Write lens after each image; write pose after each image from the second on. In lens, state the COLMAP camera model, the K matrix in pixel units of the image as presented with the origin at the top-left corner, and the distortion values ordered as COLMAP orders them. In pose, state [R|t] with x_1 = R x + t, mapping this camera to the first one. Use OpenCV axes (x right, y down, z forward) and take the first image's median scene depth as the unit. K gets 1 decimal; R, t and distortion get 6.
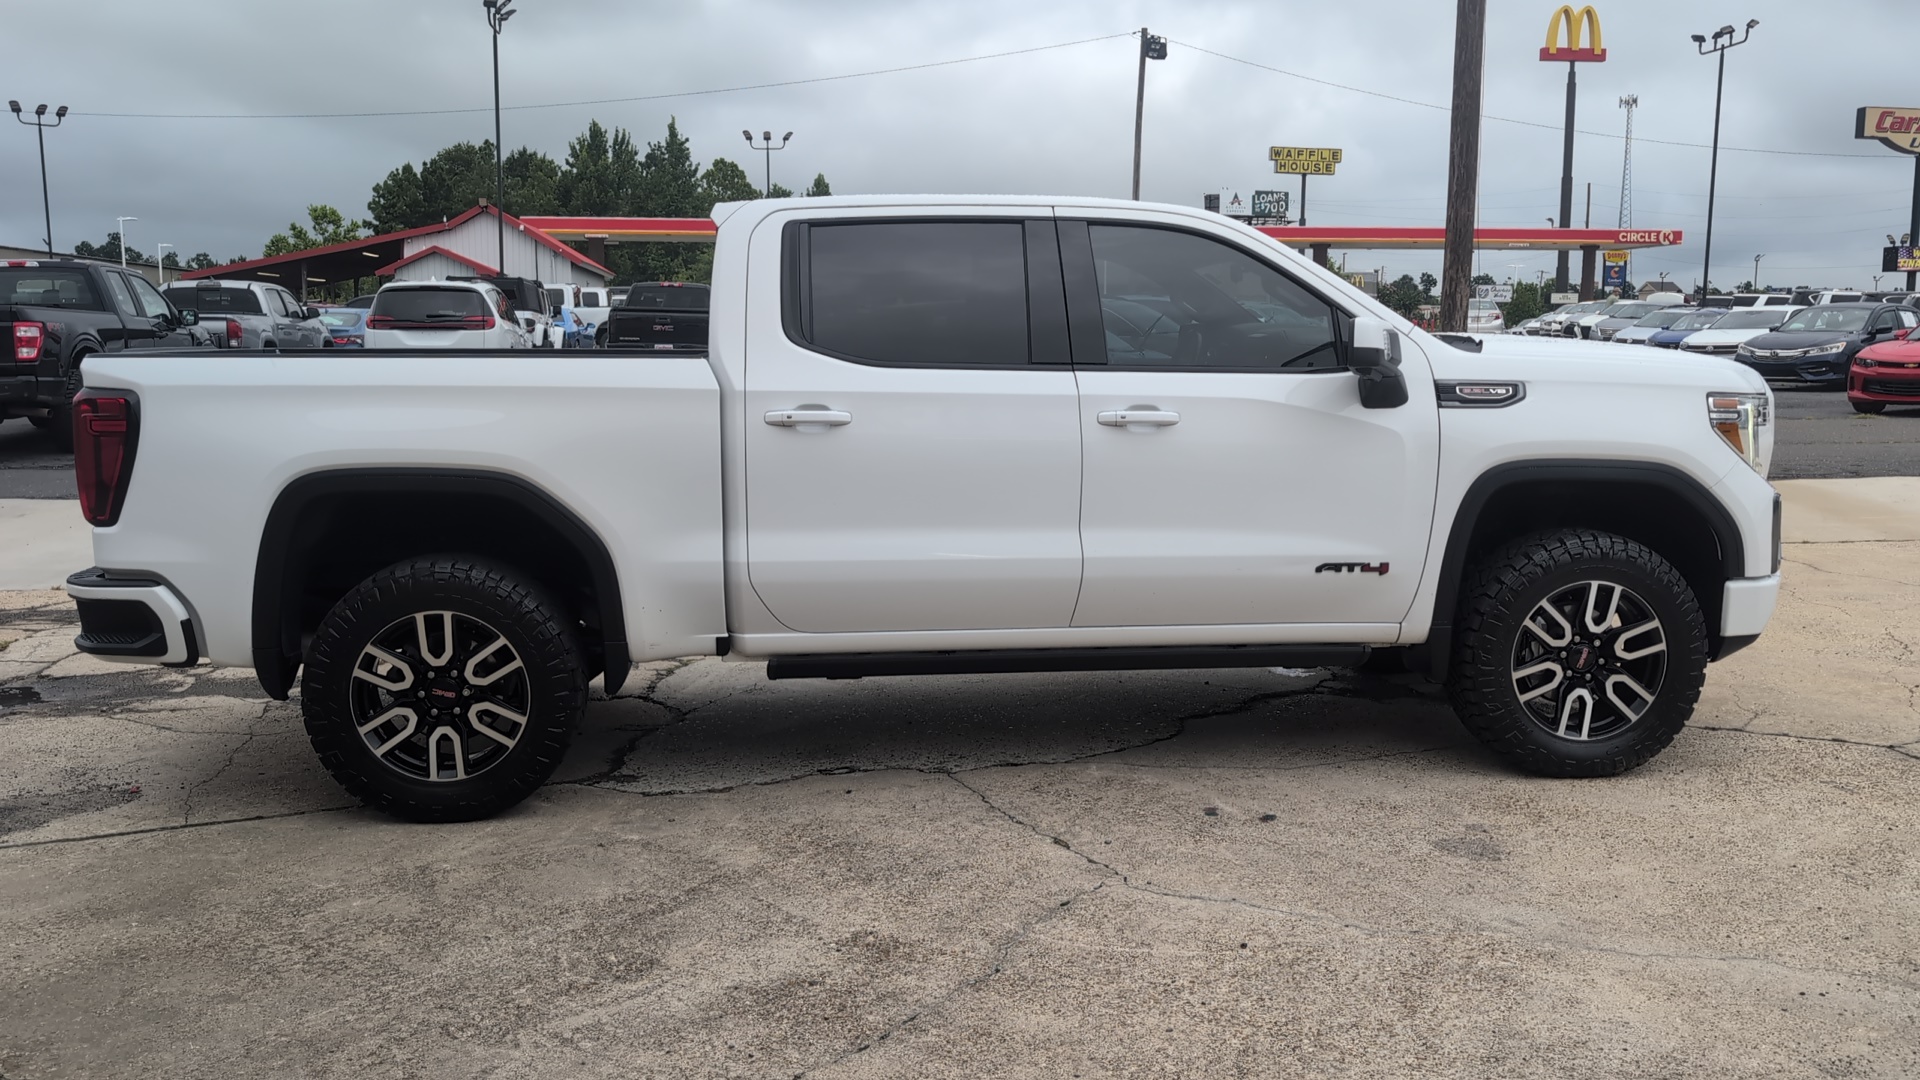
lens RADIAL K [[1582.1, 0, 964.7], [0, 1582.1, 573.5], [0, 0, 1]] dist [0.027341, -0.033818]
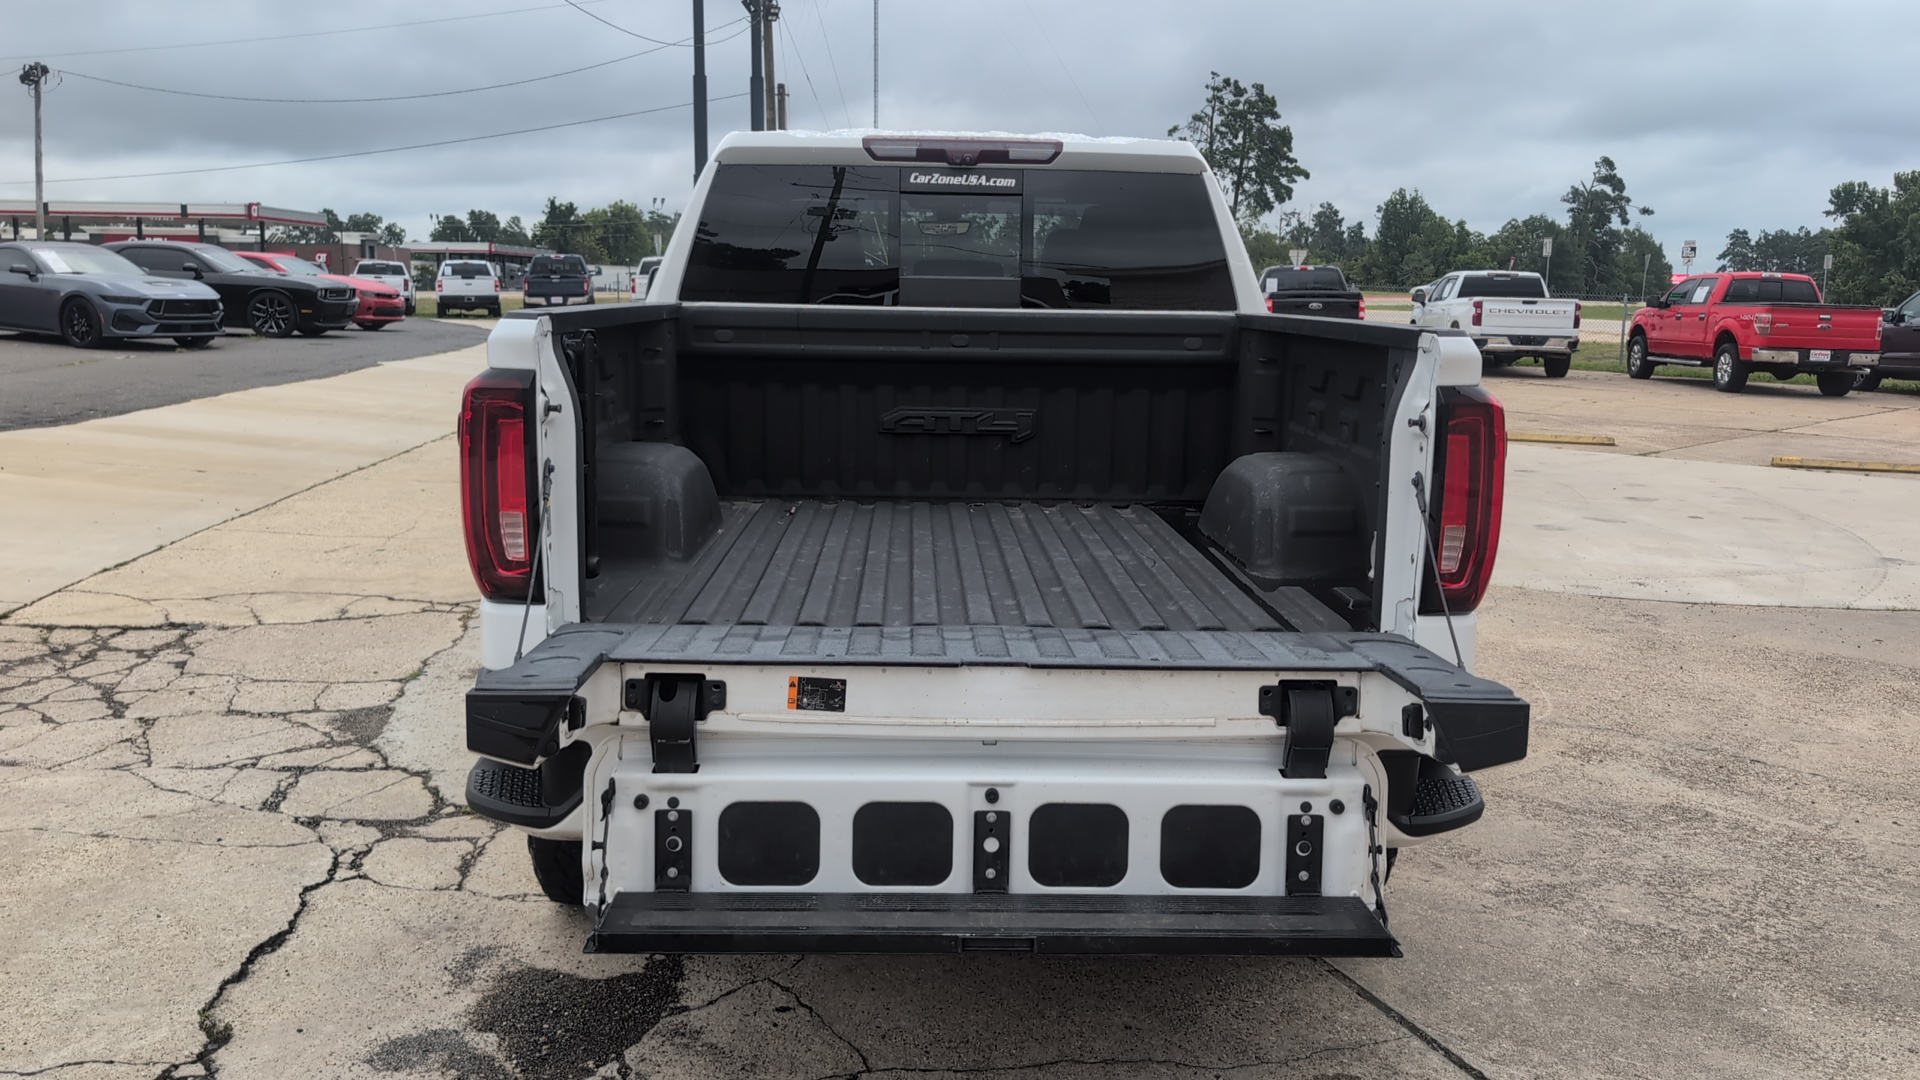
lens RADIAL K [[1625.7, 0, 961.8], [0, 1625.7, 532.2], [0, 0, 1]] dist [0.001725, 0.014980]
pose [[0.075295, -0.148936, 0.985976, -1.145194], [0.131273, 0.981658, 0.138259, -0.166766], [-0.988483, 0.119022, 0.093465, 1.102039]]
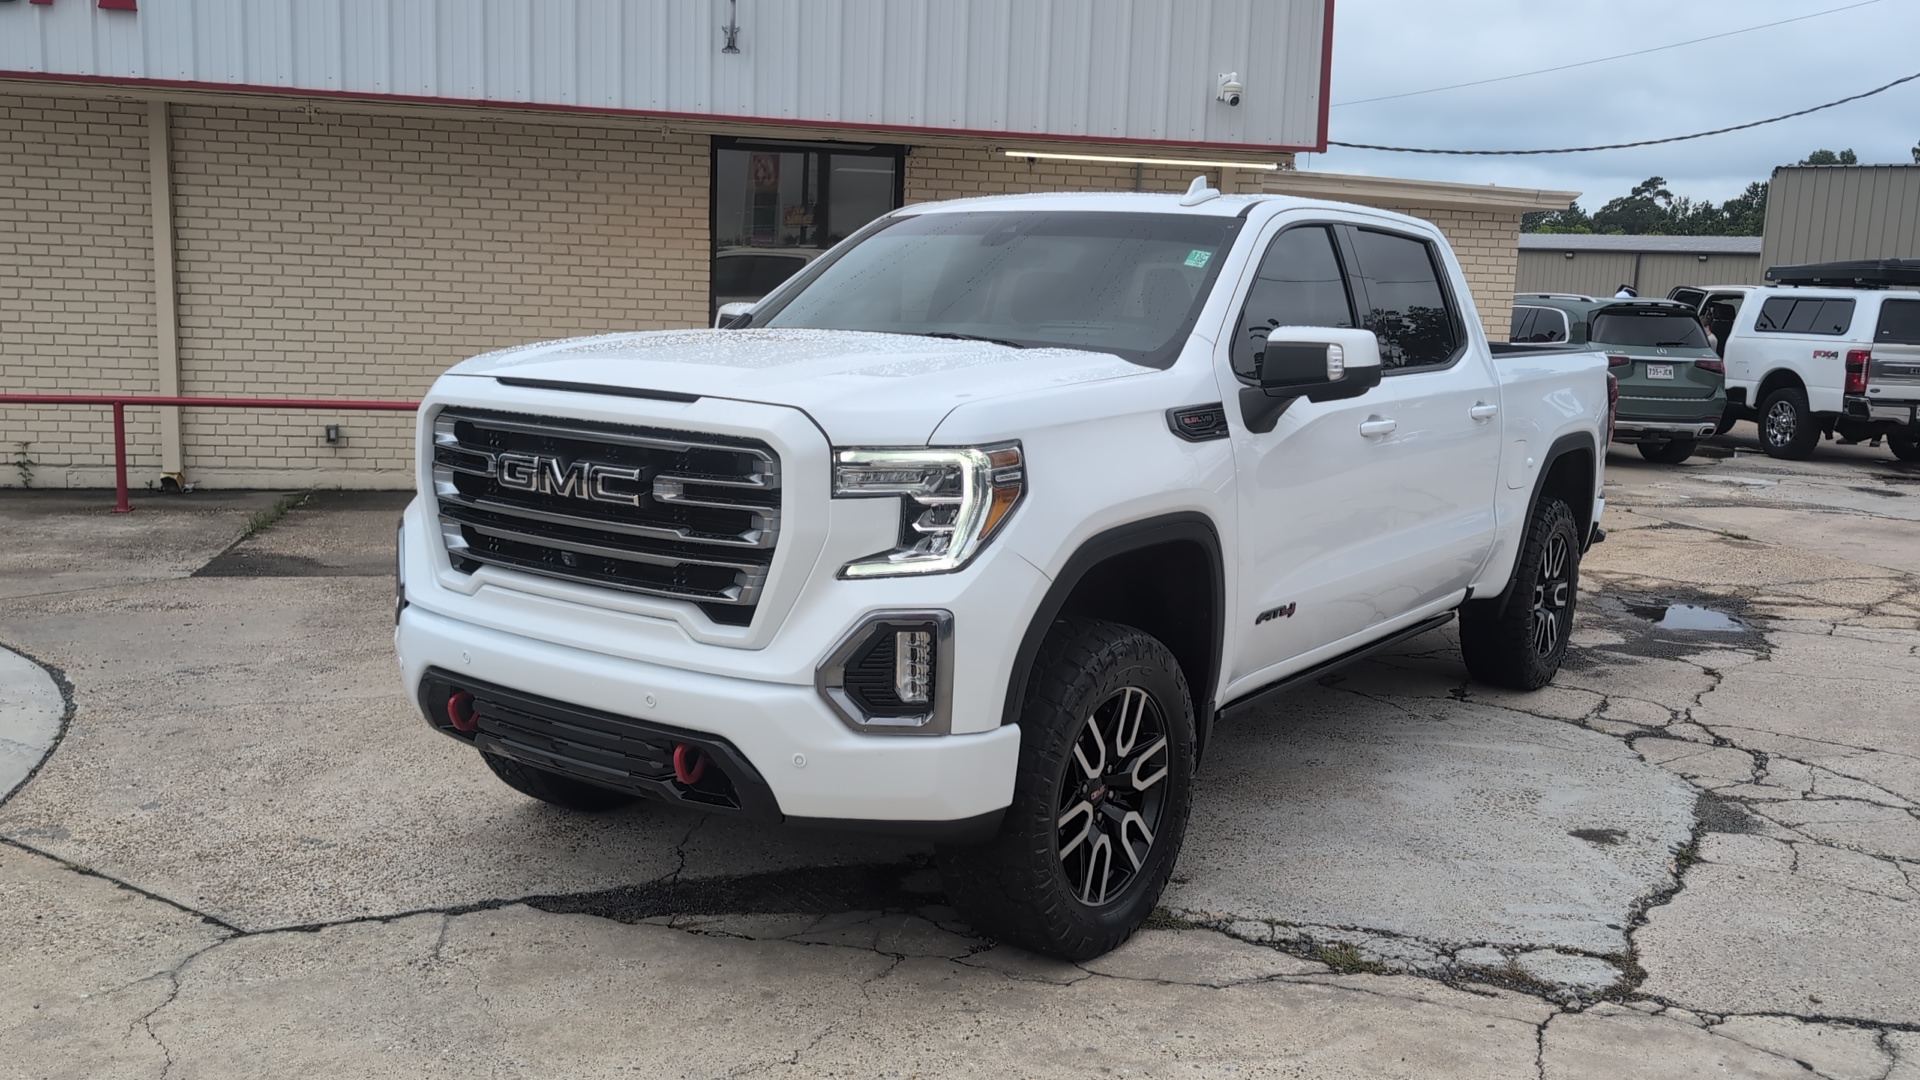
lens RADIAL K [[1623.1, 0, 983.0], [0, 1623.1, 536.9], [0, 0, 1]] dist [0.026447, -0.014145]
pose [[-0.649363, 0.092406, -0.754844, 1.025878], [-0.148281, 0.958154, 0.244856, -0.310201], [0.745882, 0.270929, -0.608487, 1.870147]]
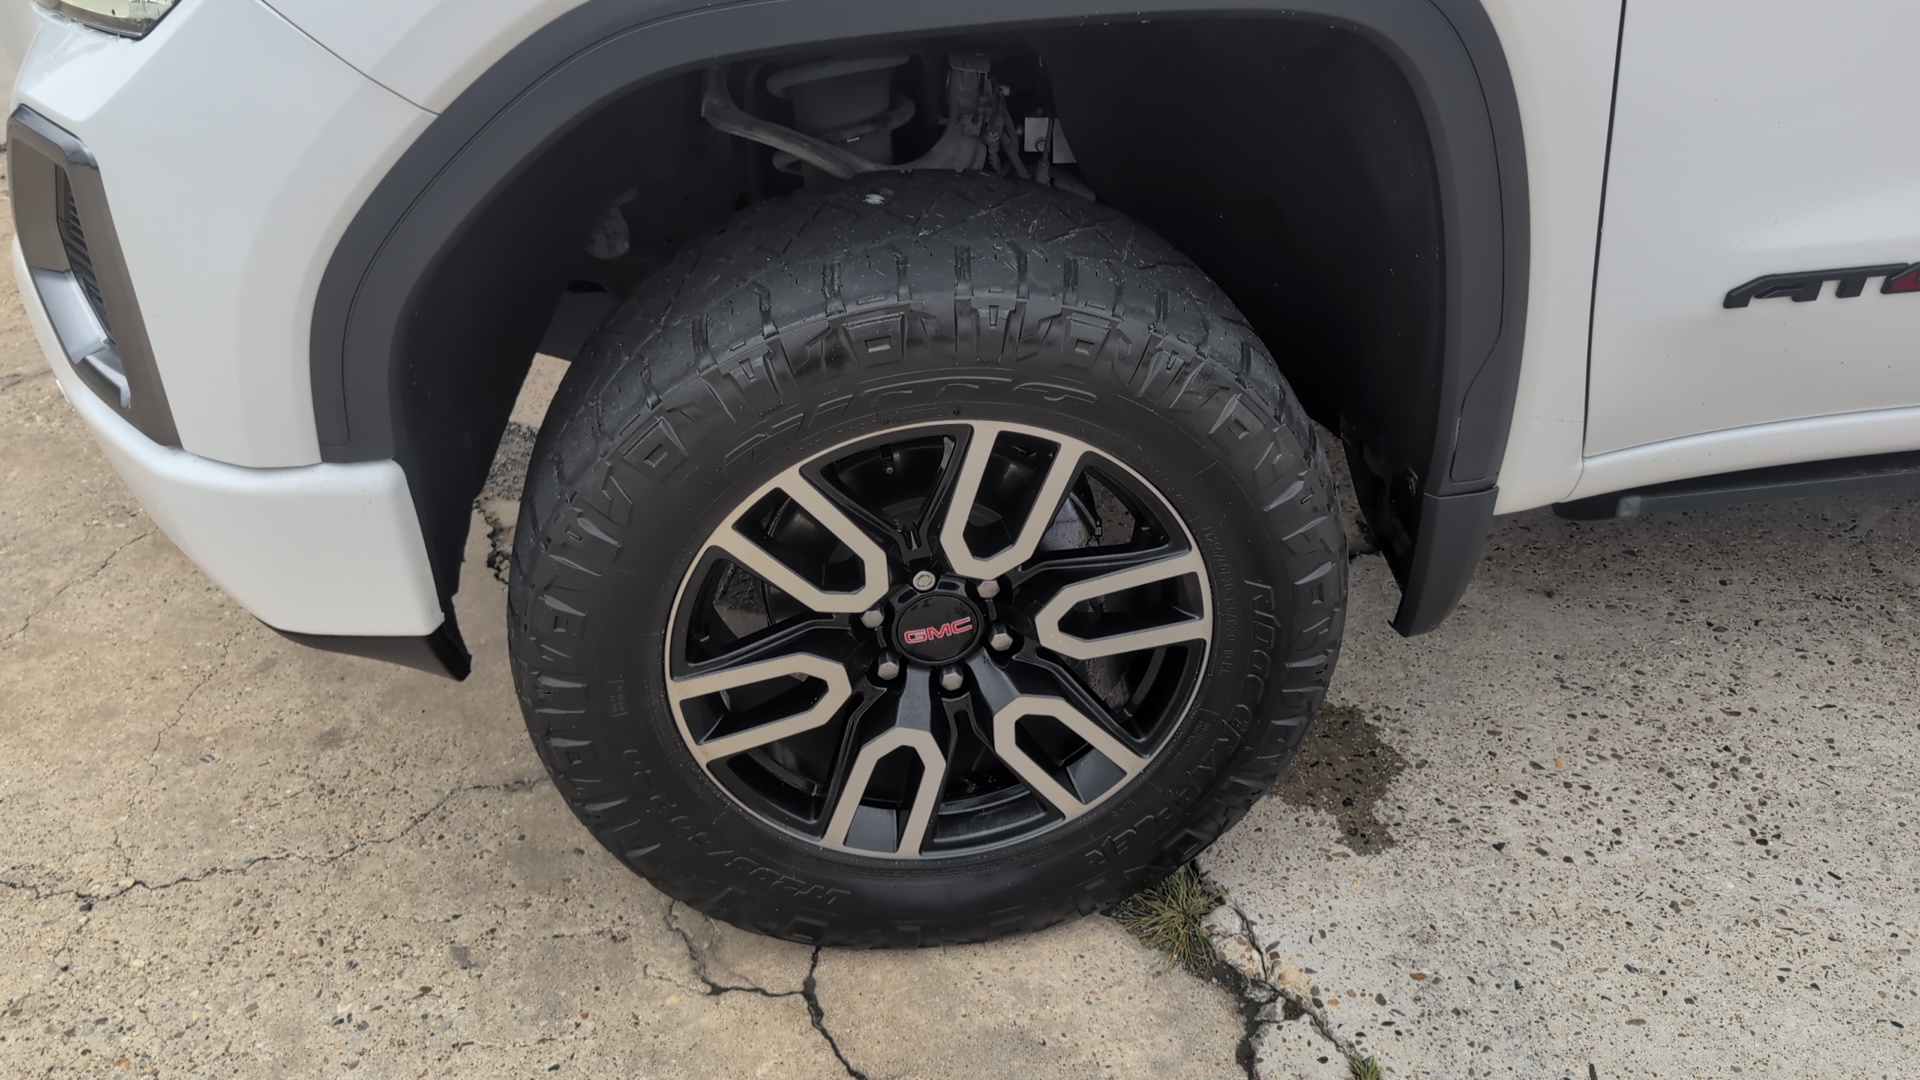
lens RADIAL K [[1625.7, 0, 961.8], [0, 1625.7, 532.2], [0, 0, 1]] dist [0.001725, 0.014980]
pose [[-0.999048, 0.039821, -0.017811, 0.384774], [0.017496, 0.739793, 0.672607, -0.235205], [0.039960, 0.671655, -0.739786, 1.685029]]
